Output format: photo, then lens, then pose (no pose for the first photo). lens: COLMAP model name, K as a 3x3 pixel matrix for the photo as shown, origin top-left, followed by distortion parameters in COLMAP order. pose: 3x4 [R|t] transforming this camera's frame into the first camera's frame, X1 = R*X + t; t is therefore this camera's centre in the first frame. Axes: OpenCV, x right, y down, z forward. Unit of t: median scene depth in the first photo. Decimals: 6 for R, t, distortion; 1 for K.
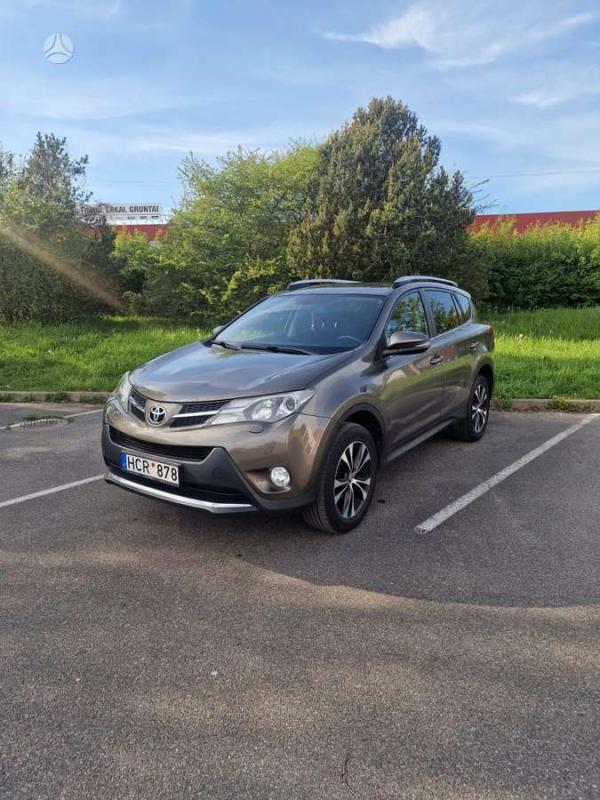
lens RADIAL K [[579.3, 0, 299.4], [0, 579.3, 401.7], [0, 0, 1]] dist [0.049444, -0.008321]
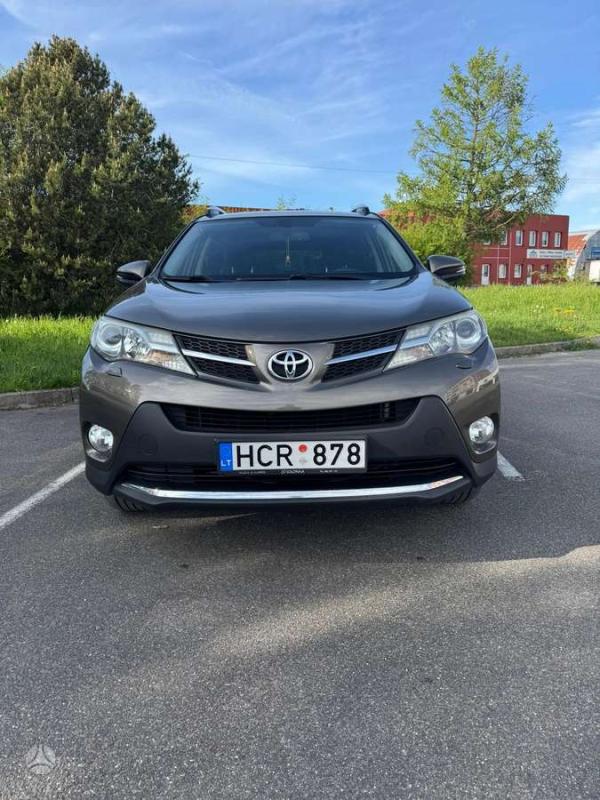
lens RADIAL K [[579.3, 0, 299.9], [0, 579.3, 397.9], [0, 0, 1]] dist [0.049444, -0.008321]
pose [[0.795865, -0.121241, 0.593211, -0.579373], [0.126069, 0.991456, 0.033497, 0.036208], [-0.592203, 0.048127, 0.804350, 0.506963]]
